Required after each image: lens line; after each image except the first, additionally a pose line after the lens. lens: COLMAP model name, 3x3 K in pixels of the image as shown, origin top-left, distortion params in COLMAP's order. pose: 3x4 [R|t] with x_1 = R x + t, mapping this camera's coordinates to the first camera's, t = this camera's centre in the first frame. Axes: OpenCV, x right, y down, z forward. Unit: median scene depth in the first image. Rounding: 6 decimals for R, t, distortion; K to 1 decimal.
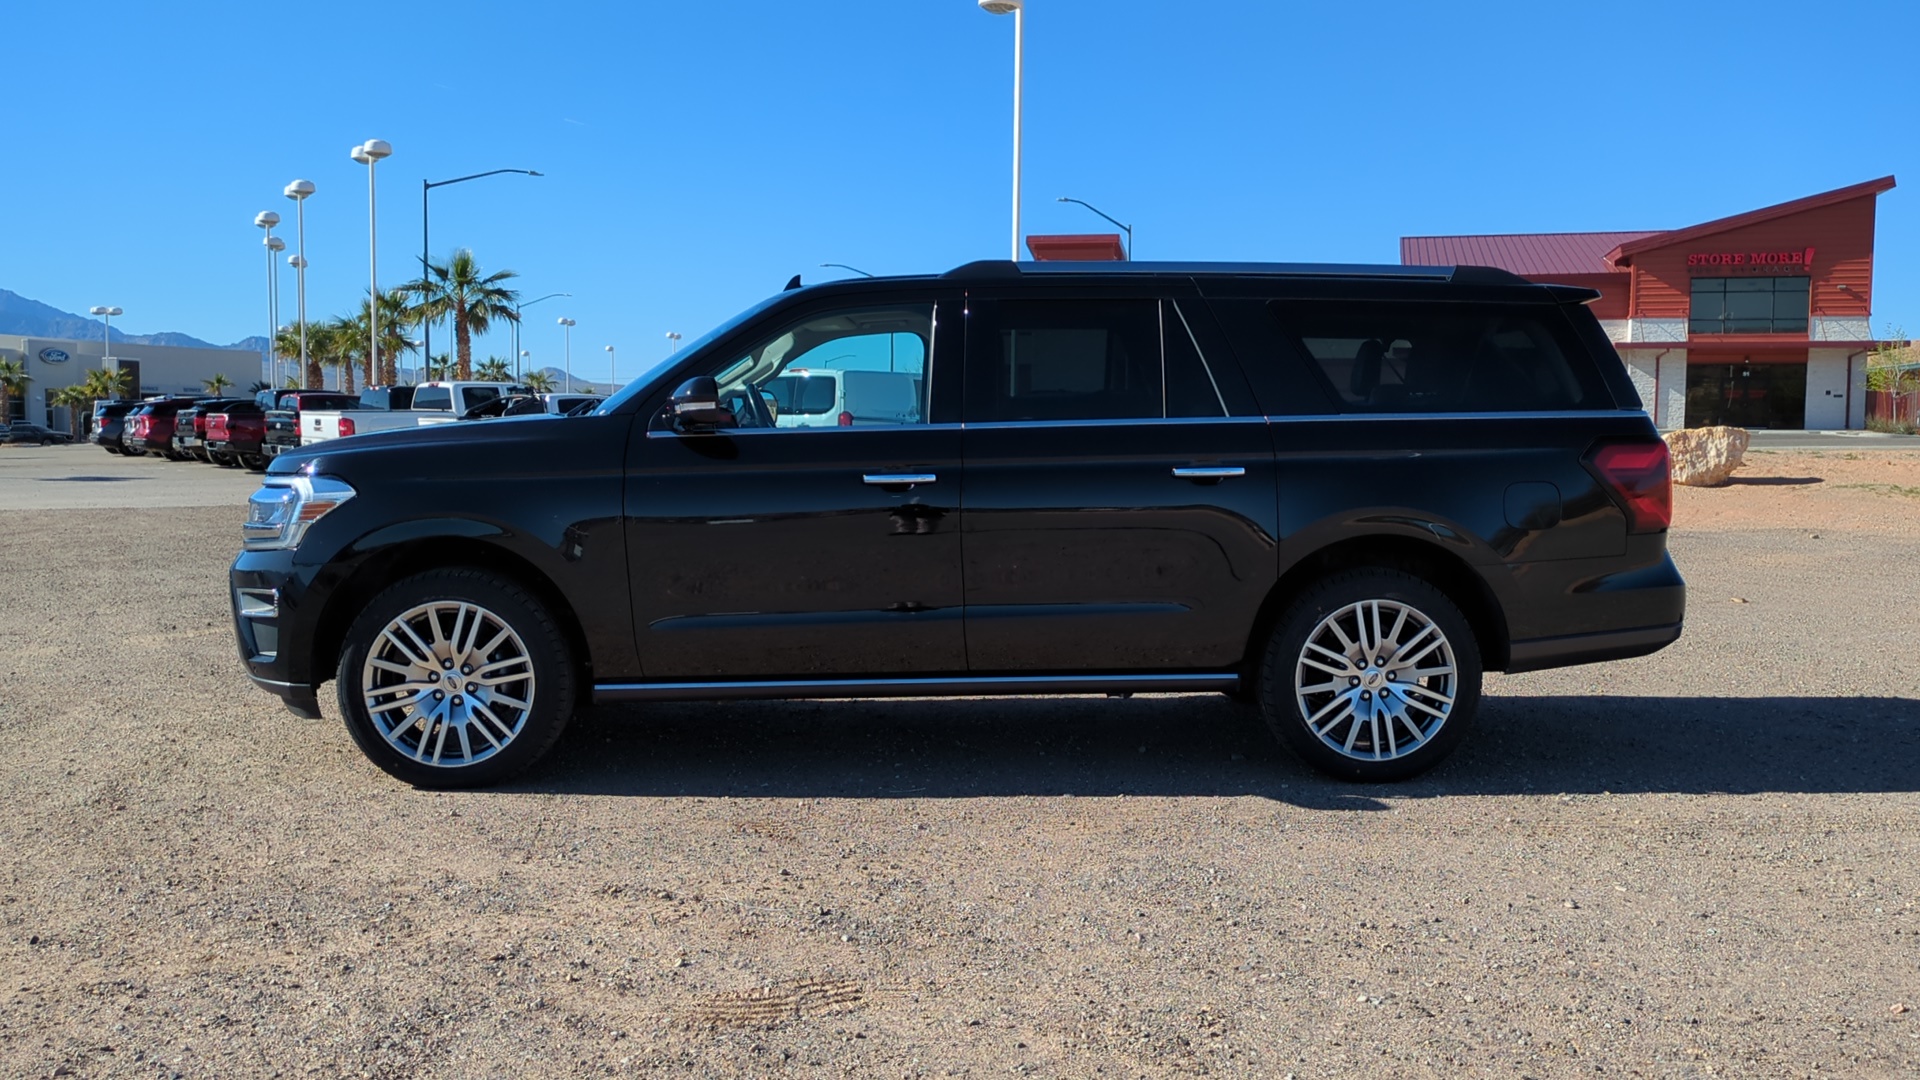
lens RADIAL K [[1635.9, 0, 981.7], [0, 1635.9, 518.6], [0, 0, 1]] dist [0.027505, -0.005622]
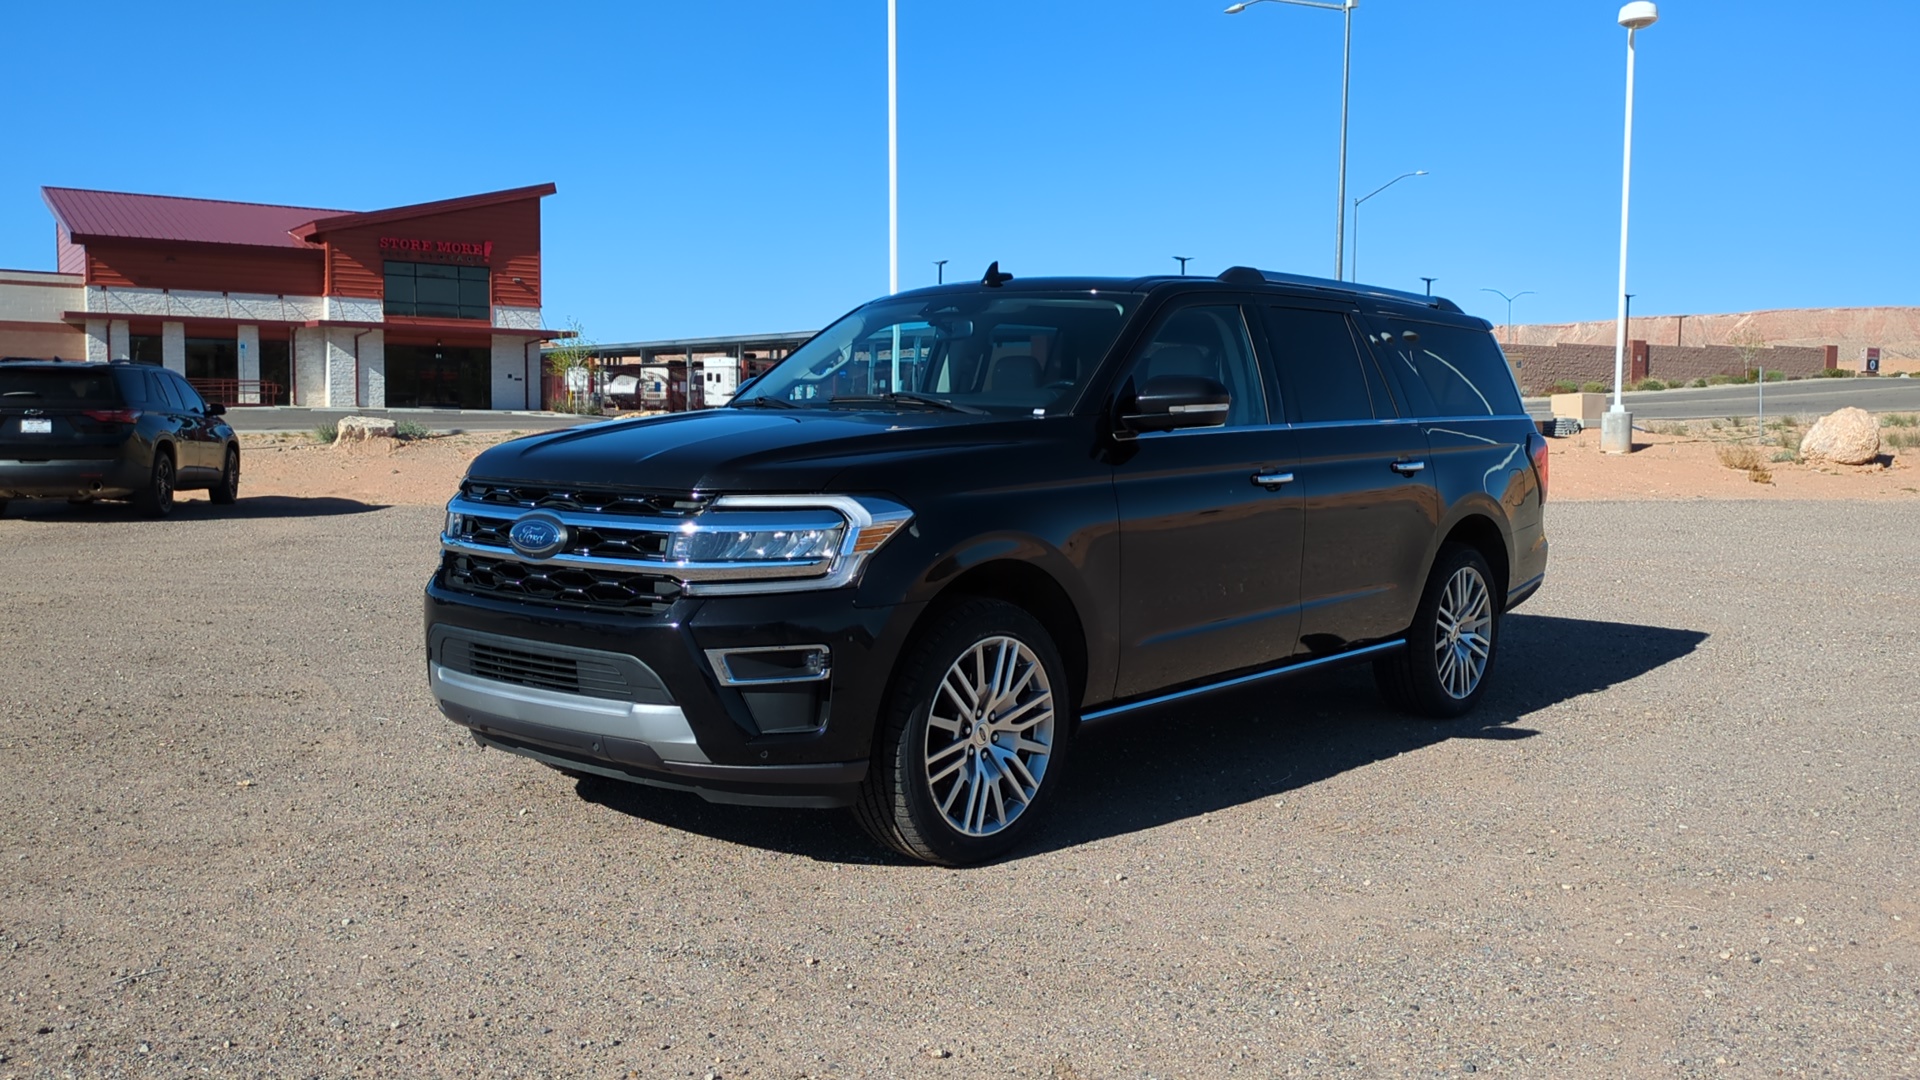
lens RADIAL K [[1632.8, 0, 971.8], [0, 1632.8, 531.9], [0, 0, 1]] dist [0.036346, -0.013667]
pose [[0.683027, -0.046389, 0.728918, -0.073919], [0.029997, 0.998921, 0.035464, -0.002635], [-0.729777, -0.002357, 0.683681, 0.034361]]
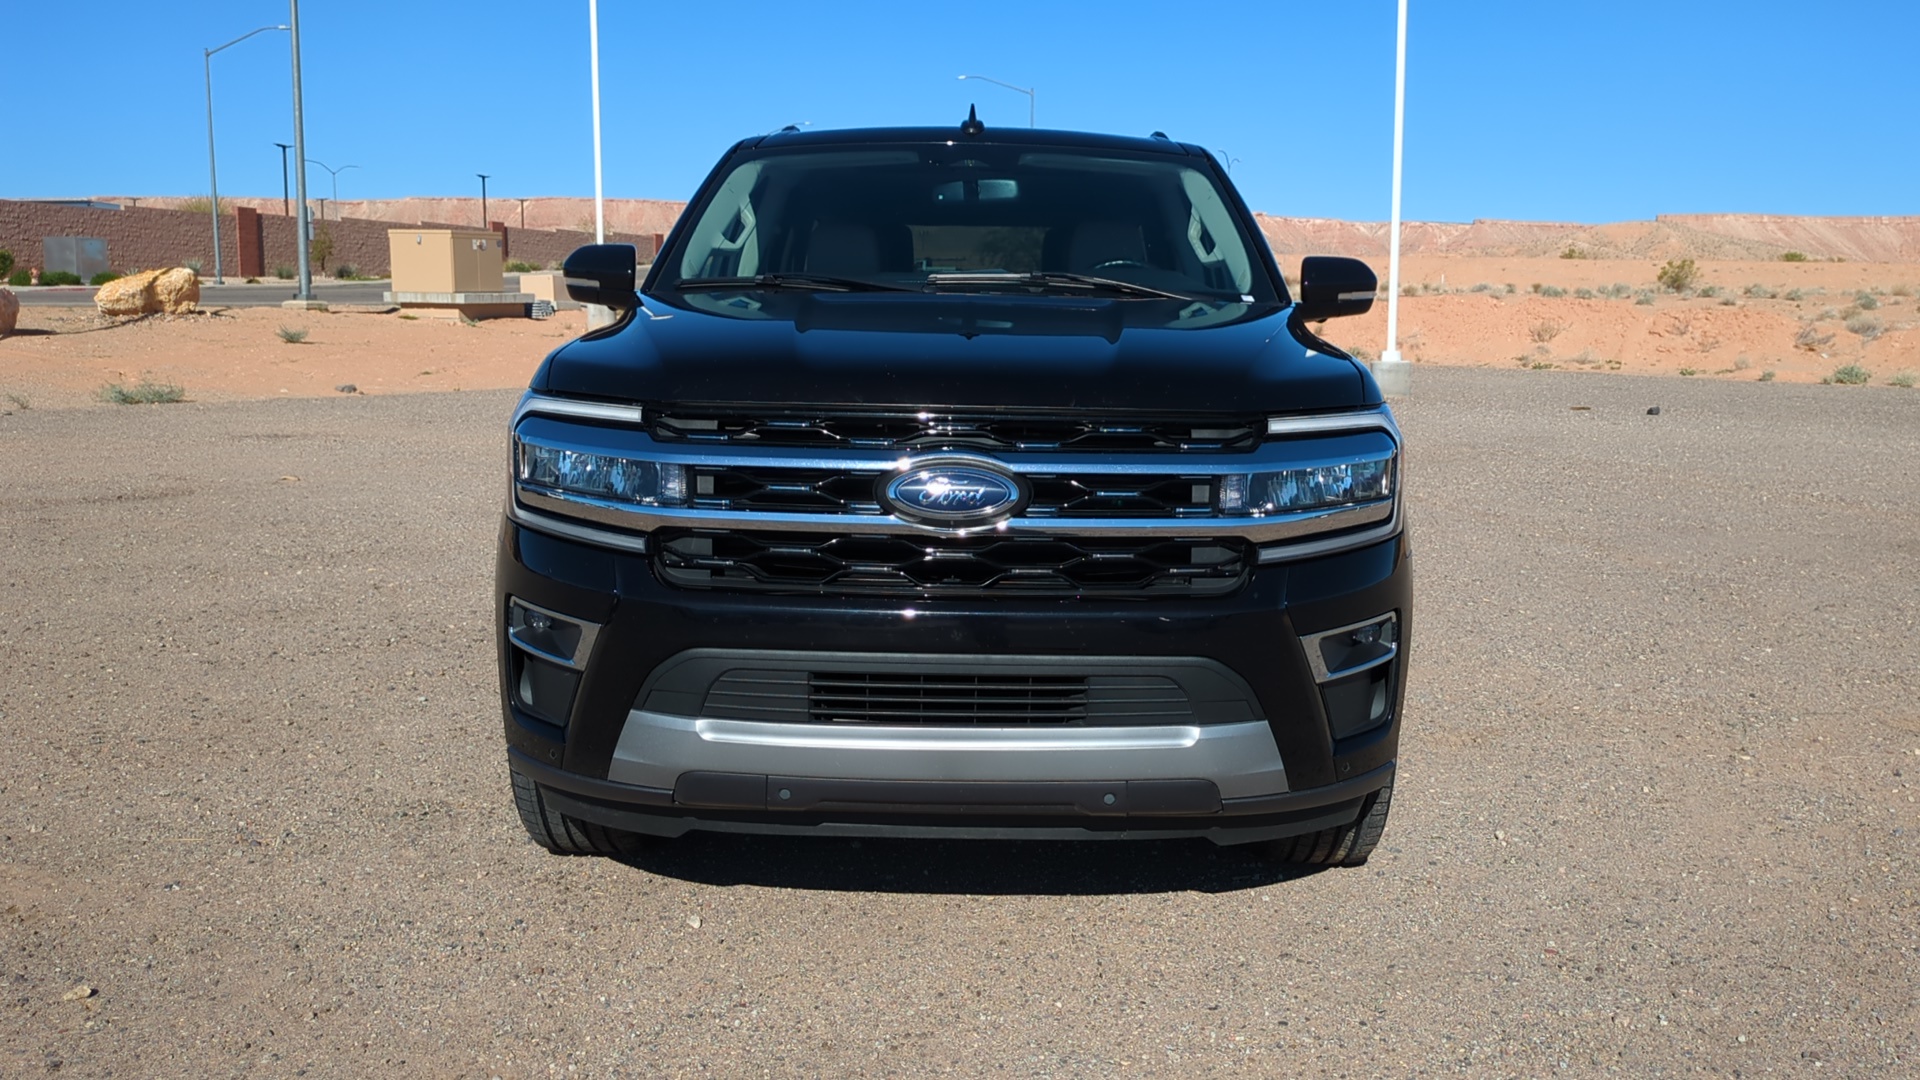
lens RADIAL K [[1632.8, 0, 971.8], [0, 1632.8, 531.9], [0, 0, 1]] dist [0.036346, -0.013667]
pose [[0.004429, -0.130021, 0.991501, -0.079289], [0.023190, 0.991258, 0.129885, -0.005006], [-0.999721, 0.022417, 0.007405, 0.091726]]
